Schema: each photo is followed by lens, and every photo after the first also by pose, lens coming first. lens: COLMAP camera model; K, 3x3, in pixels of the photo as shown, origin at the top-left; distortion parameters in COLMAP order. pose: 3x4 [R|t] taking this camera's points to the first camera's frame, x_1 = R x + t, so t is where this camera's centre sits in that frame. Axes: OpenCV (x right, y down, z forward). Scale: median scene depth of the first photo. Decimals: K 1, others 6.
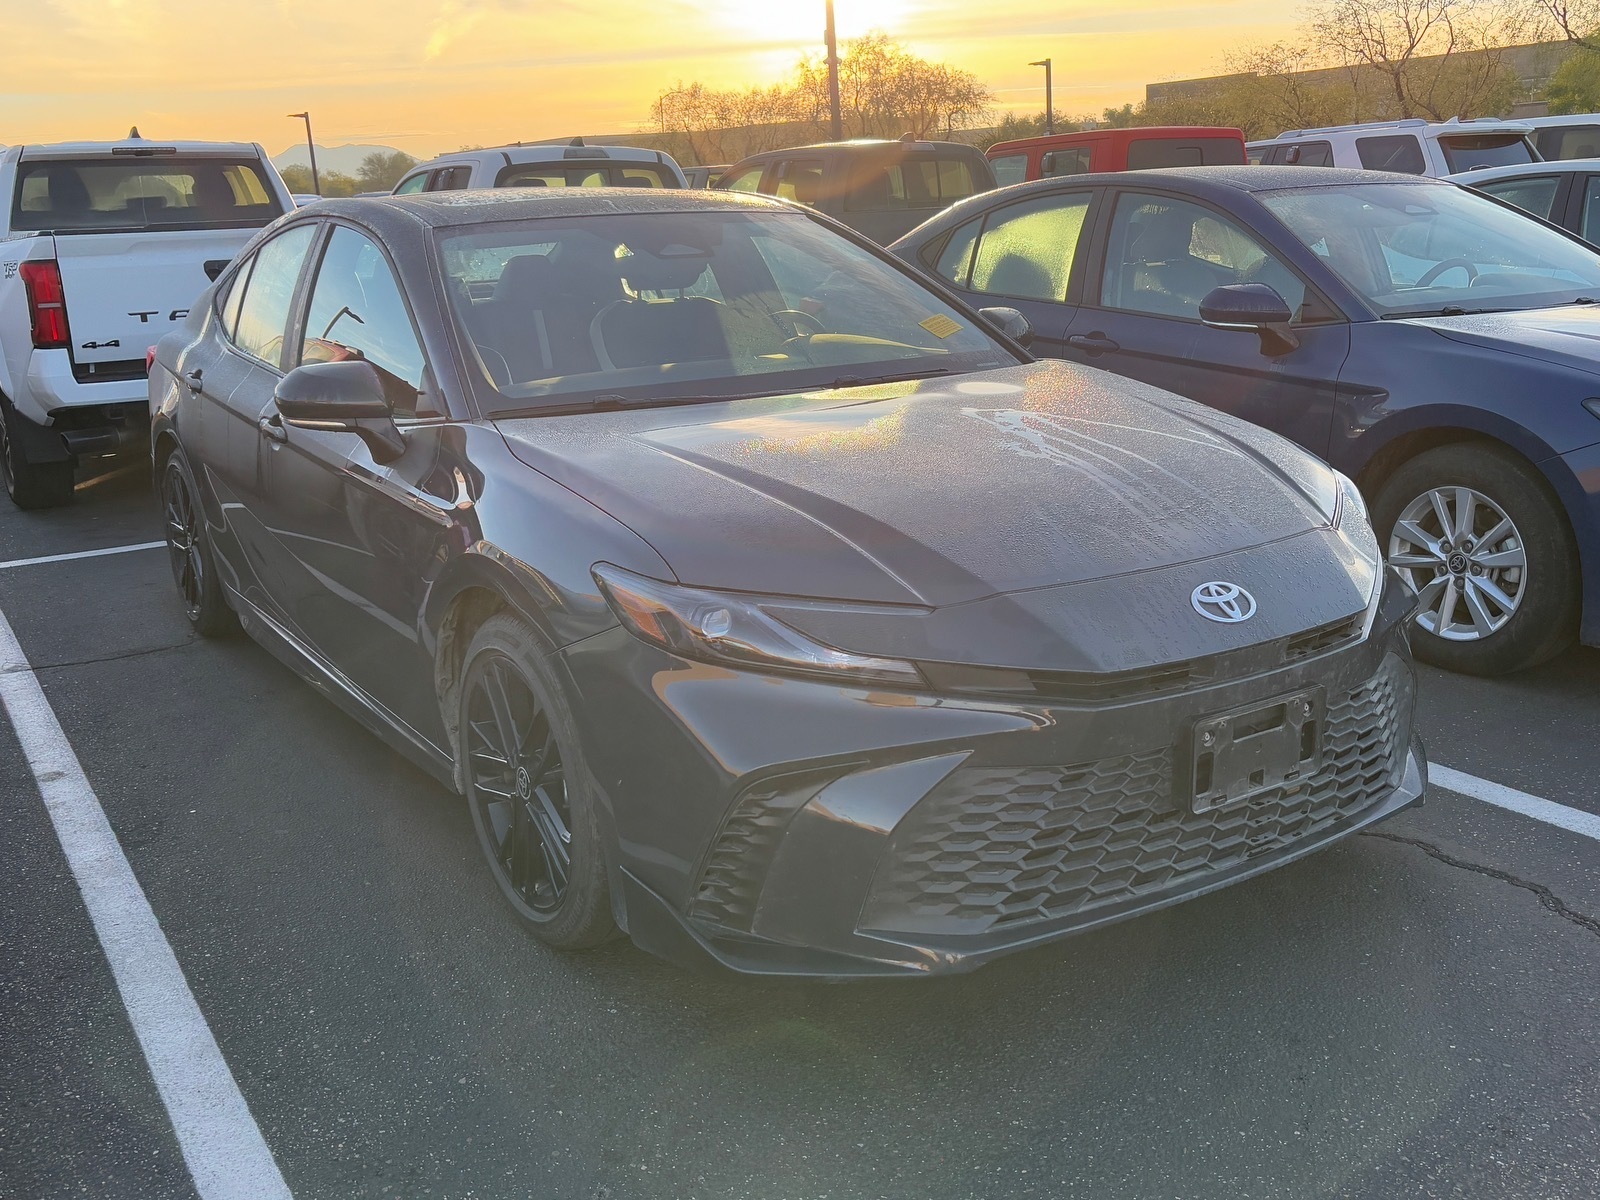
lens RADIAL K [[1541.8, 0, 800.0], [0, 1541.8, 600.0], [0, 0, 1]] dist [-0.002473, -0.009146]
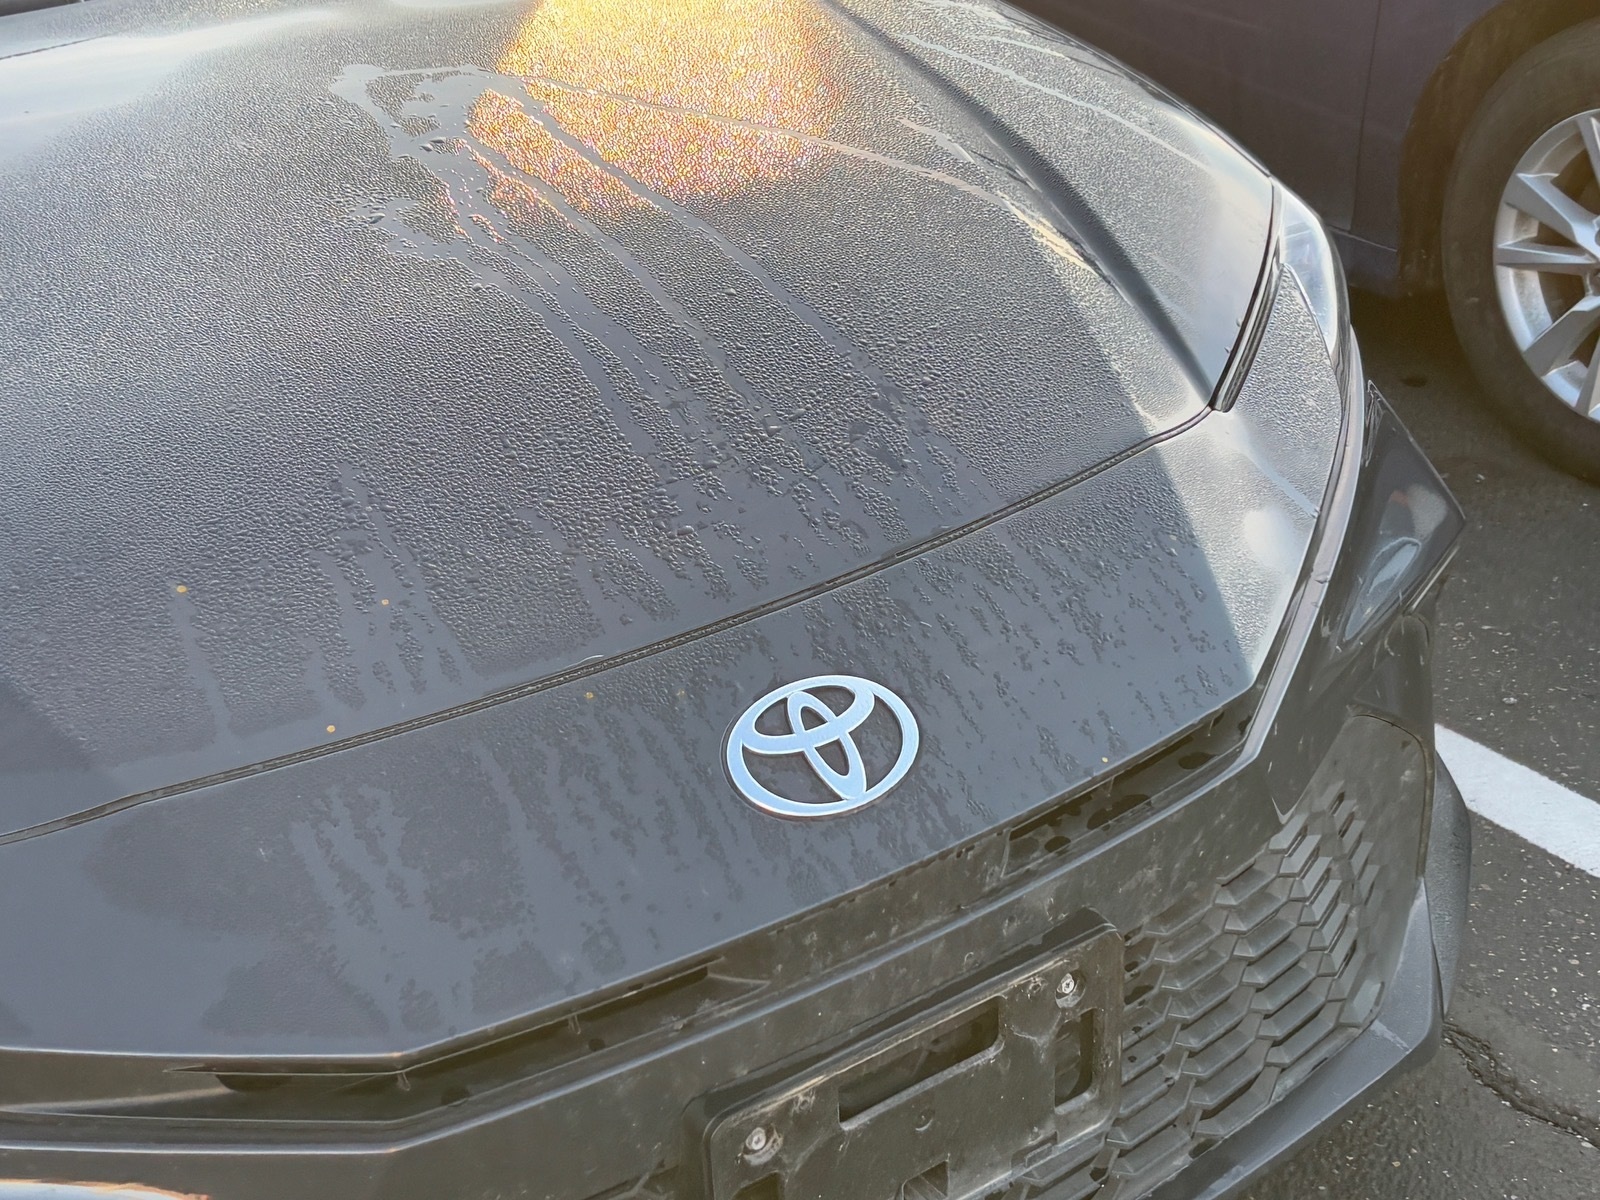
lens RADIAL K [[2294.7, 0, 800.0], [0, 2294.7, 600.0], [0, 0, 1]] dist [0.015368, -0.002370]
pose [[0.999106, -0.041353, 0.008758, 0.263957], [0.038383, 0.974330, 0.221826, -0.150743], [-0.017707, -0.221292, 0.975047, 0.477161]]
